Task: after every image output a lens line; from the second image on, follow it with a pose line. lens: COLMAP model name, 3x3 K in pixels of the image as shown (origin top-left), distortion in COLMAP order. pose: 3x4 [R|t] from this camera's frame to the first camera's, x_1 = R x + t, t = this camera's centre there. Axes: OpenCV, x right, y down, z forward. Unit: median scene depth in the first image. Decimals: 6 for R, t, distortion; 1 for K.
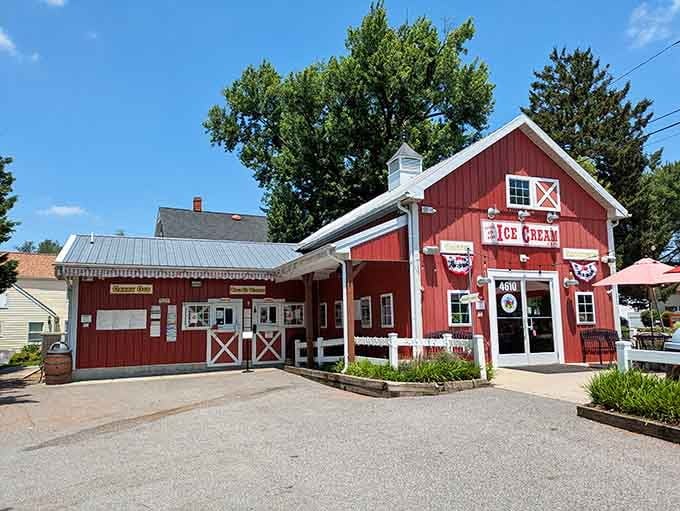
lens RADIAL K [[525.7, 0, 340.0], [0, 525.7, 255.5], [0, 0, 1]] dist [0.010884, -0.001266]
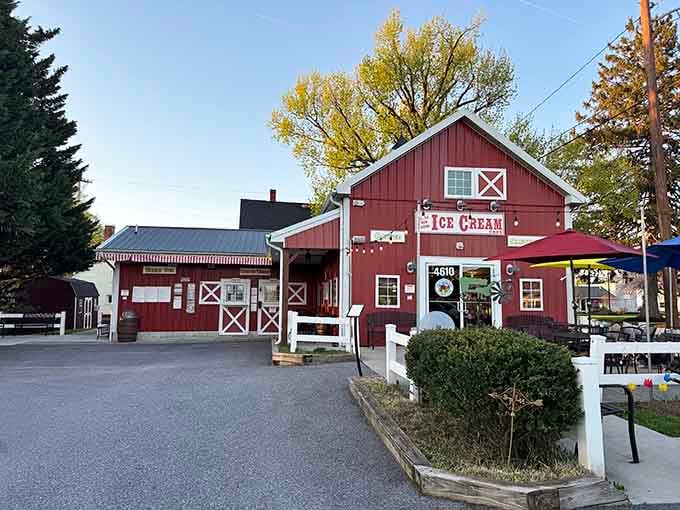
lens RADIAL K [[492.9, 0, 340.0], [0, 492.9, 255.0], [0, 0, 1]] dist [0.057935, -0.000367]
pose [[0.968895, 0.005228, -0.247416, 0.350053], [0.003822, 0.999341, 0.036086, -0.012837], [0.247442, -0.035909, 0.968237, -0.024494]]
